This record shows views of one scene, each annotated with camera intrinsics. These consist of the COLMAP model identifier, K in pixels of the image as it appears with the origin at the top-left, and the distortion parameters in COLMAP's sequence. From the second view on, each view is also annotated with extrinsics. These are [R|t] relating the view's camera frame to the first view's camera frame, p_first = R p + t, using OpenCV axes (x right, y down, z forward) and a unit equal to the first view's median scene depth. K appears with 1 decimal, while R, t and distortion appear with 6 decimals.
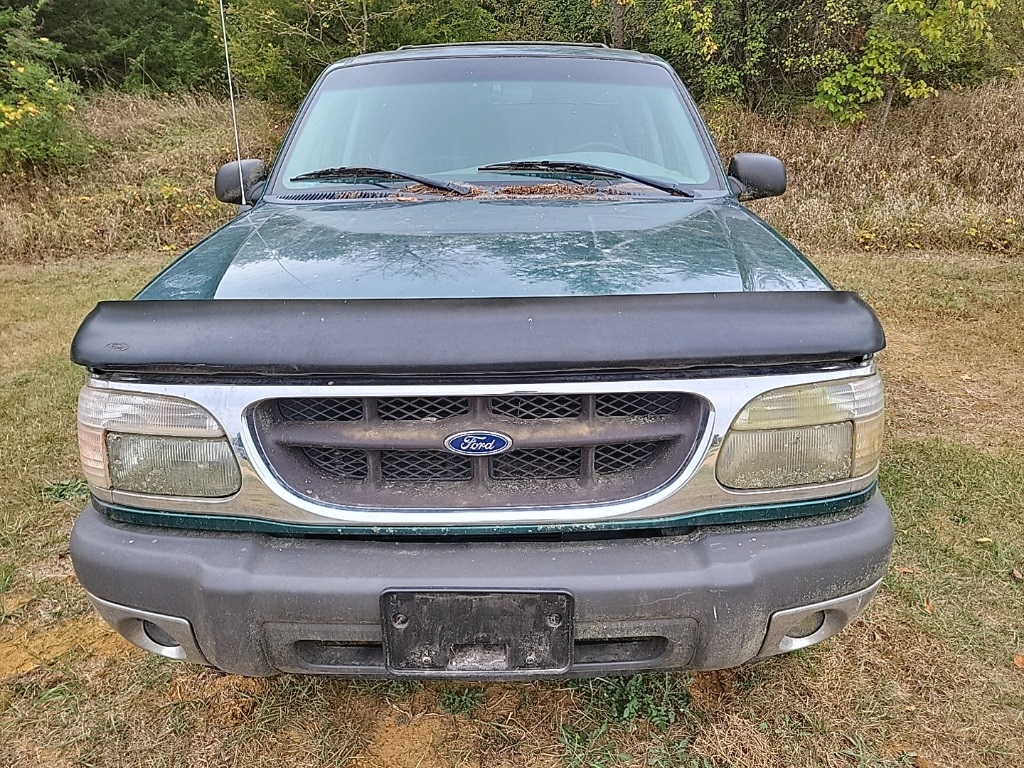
lens RADIAL K [[775.8, 0, 513.1], [0, 775.8, 381.7], [0, 0, 1]] dist [0.027180, -0.004513]
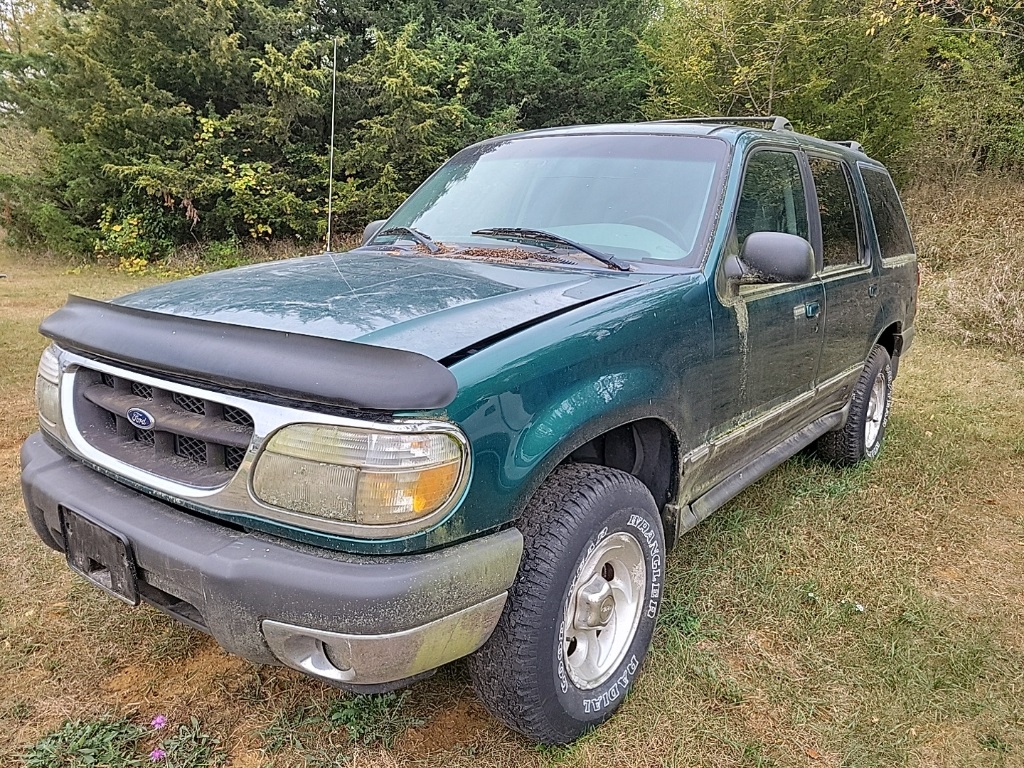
lens RADIAL K [[775.8, 0, 515.0], [0, 775.8, 386.5], [0, 0, 1]] dist [0.027180, -0.004513]
pose [[0.800583, 0.161886, -0.576940, 1.162949], [-0.209613, 0.977644, -0.016545, -0.082490], [0.561364, 0.134180, 0.816619, 0.239421]]
